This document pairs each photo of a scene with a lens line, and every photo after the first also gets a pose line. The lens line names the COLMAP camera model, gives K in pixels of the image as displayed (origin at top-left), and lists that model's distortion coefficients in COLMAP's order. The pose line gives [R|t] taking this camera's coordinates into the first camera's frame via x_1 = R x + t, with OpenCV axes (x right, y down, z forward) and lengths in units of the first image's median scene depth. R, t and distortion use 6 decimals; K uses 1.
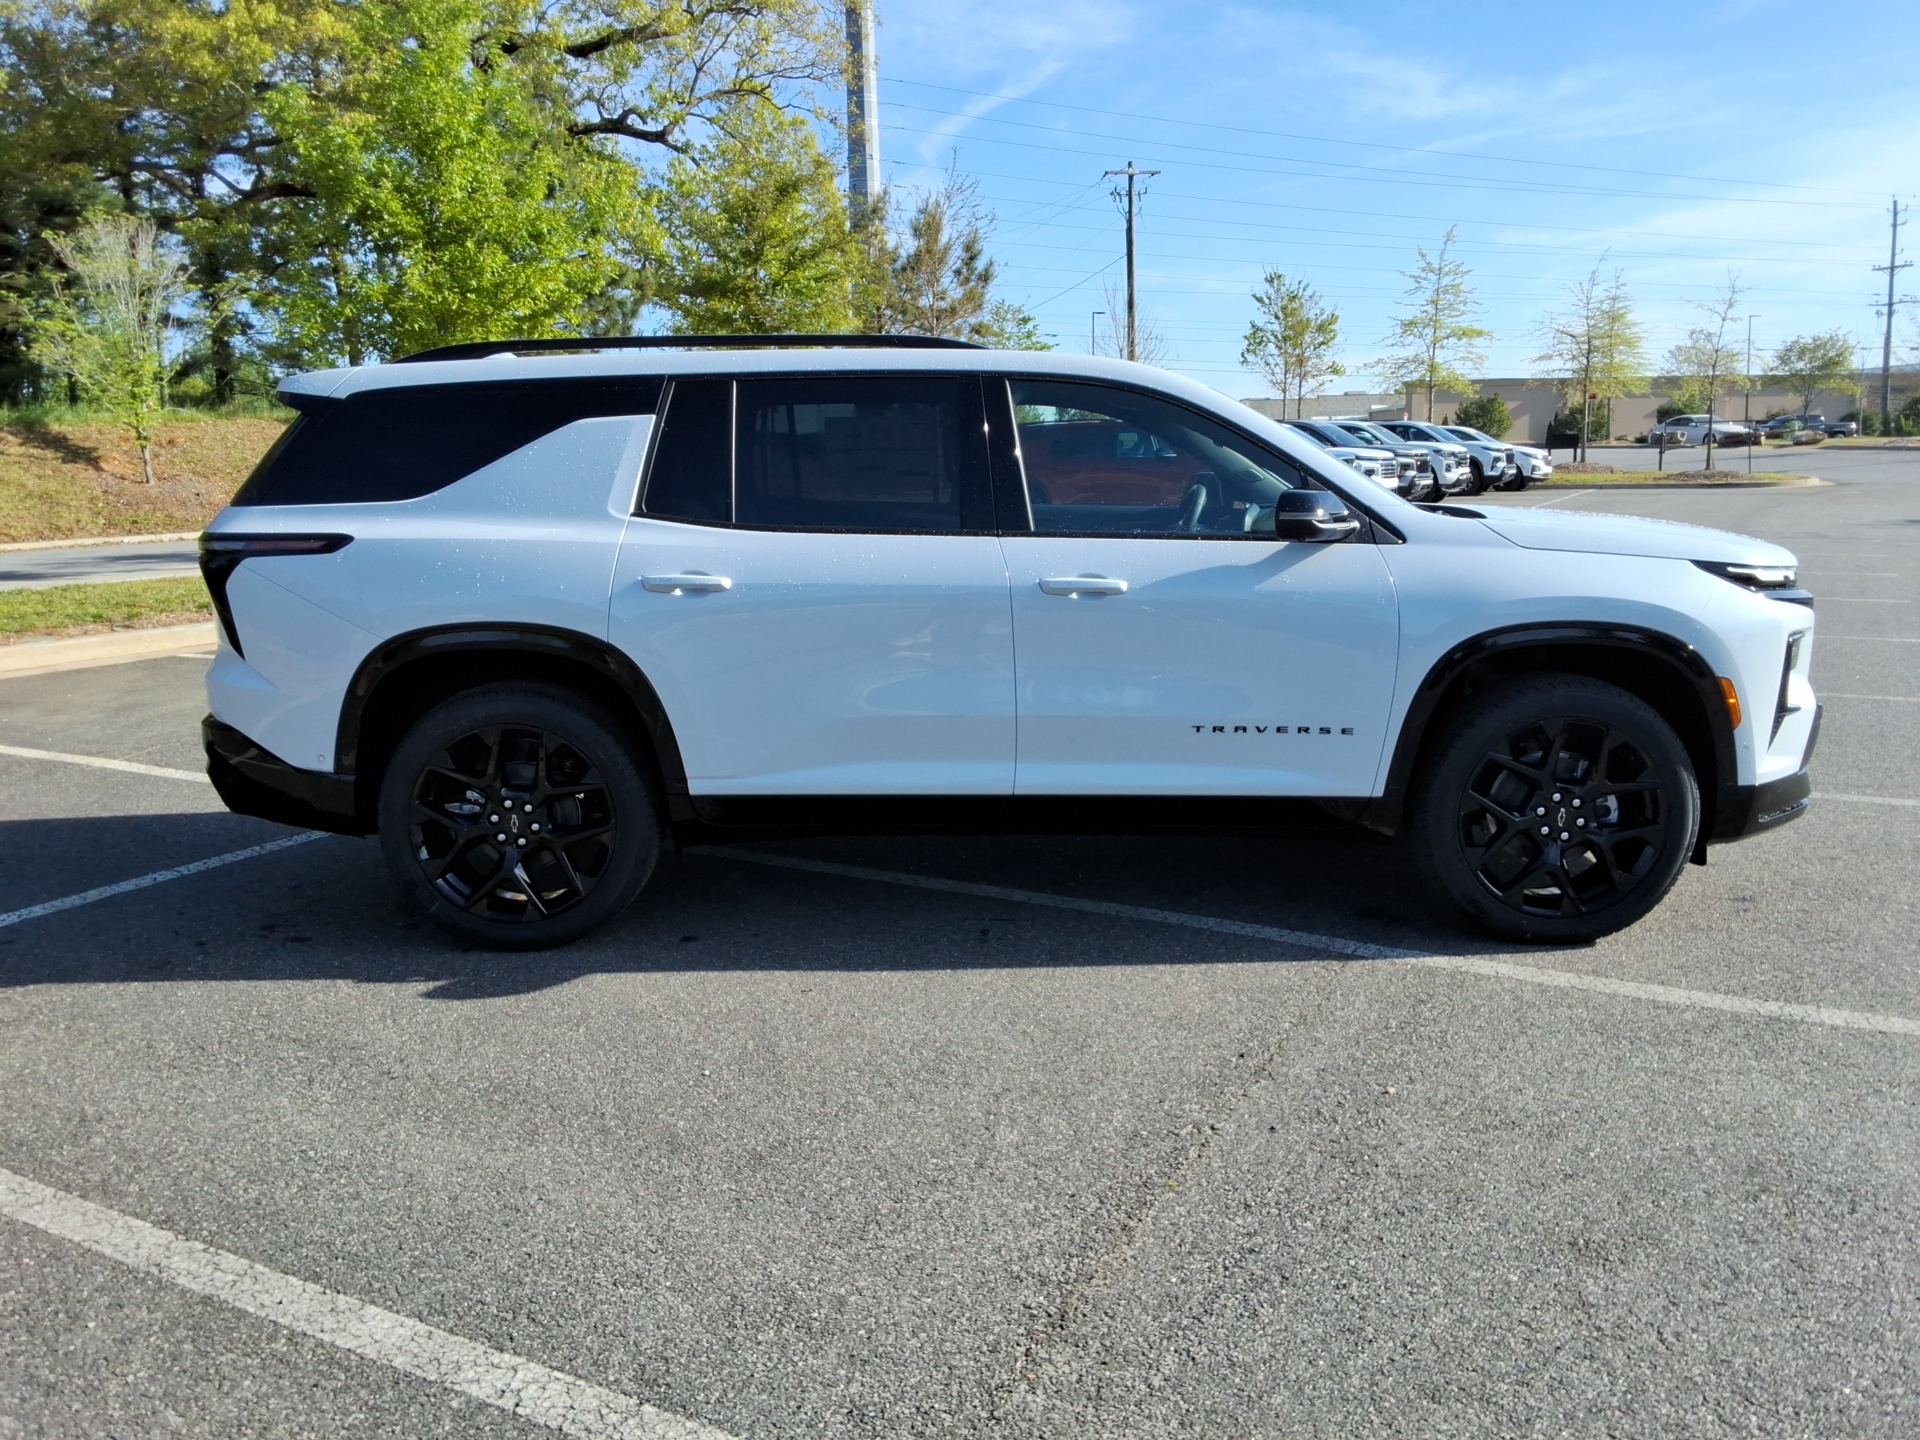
lens RADIAL K [[1547.6, 0, 979.0], [0, 1547.6, 708.5], [0, 0, 1]] dist [0.109973, -0.171913]
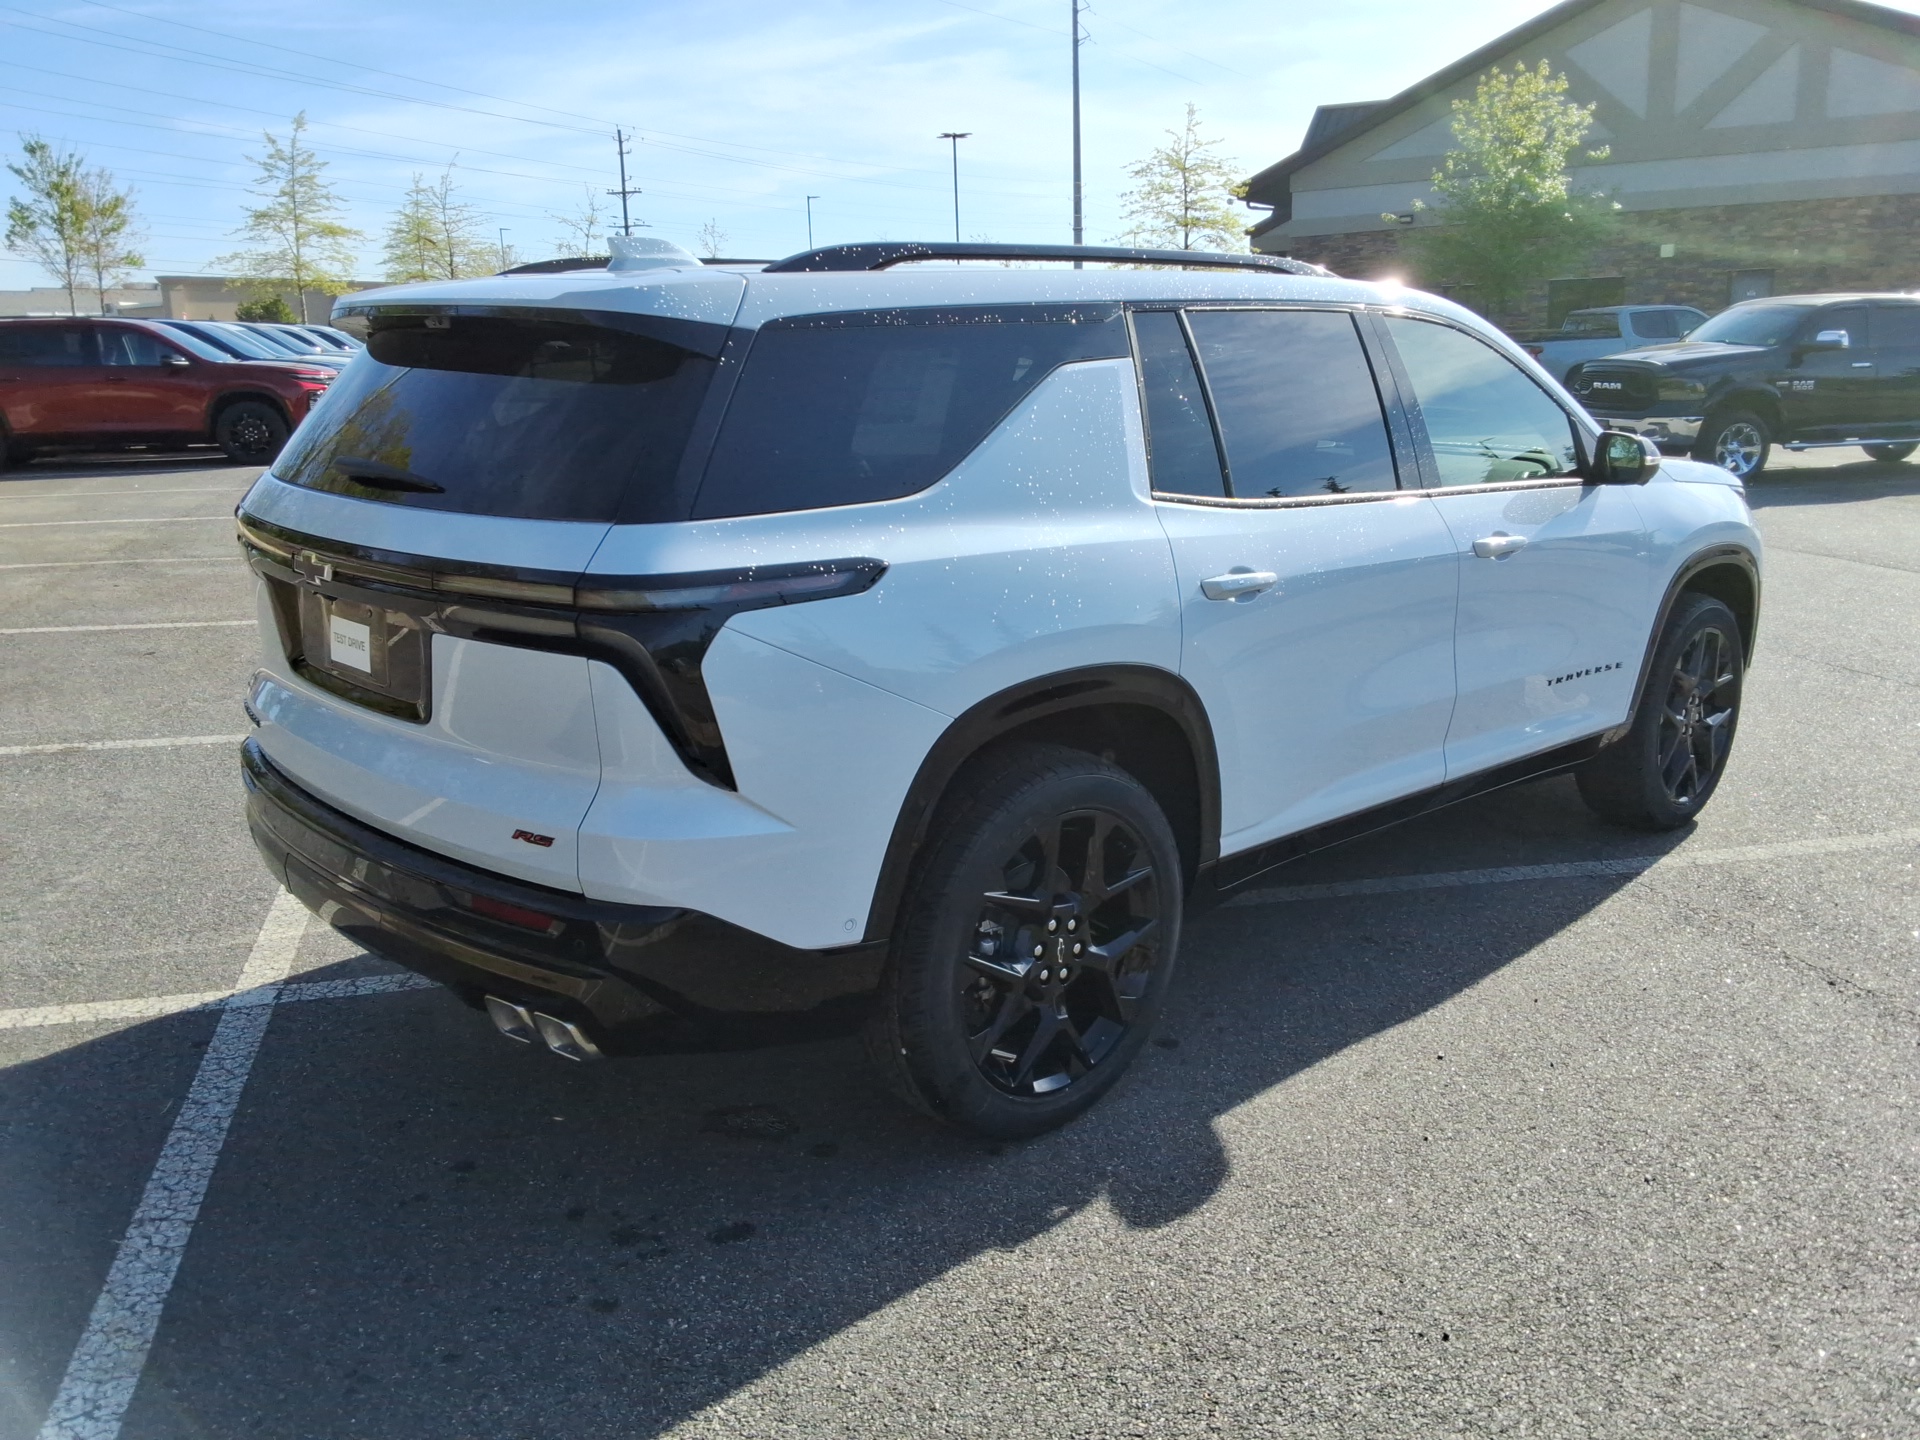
lens RADIAL K [[1546.7, 0, 964.4], [0, 1546.7, 709.9], [0, 0, 1]] dist [0.092608, -0.150552]
pose [[0.712994, -0.148682, 0.685225, -0.100361], [0.107002, 0.988885, 0.103233, -0.013928], [-0.692957, -0.000284, 0.720979, 0.067330]]
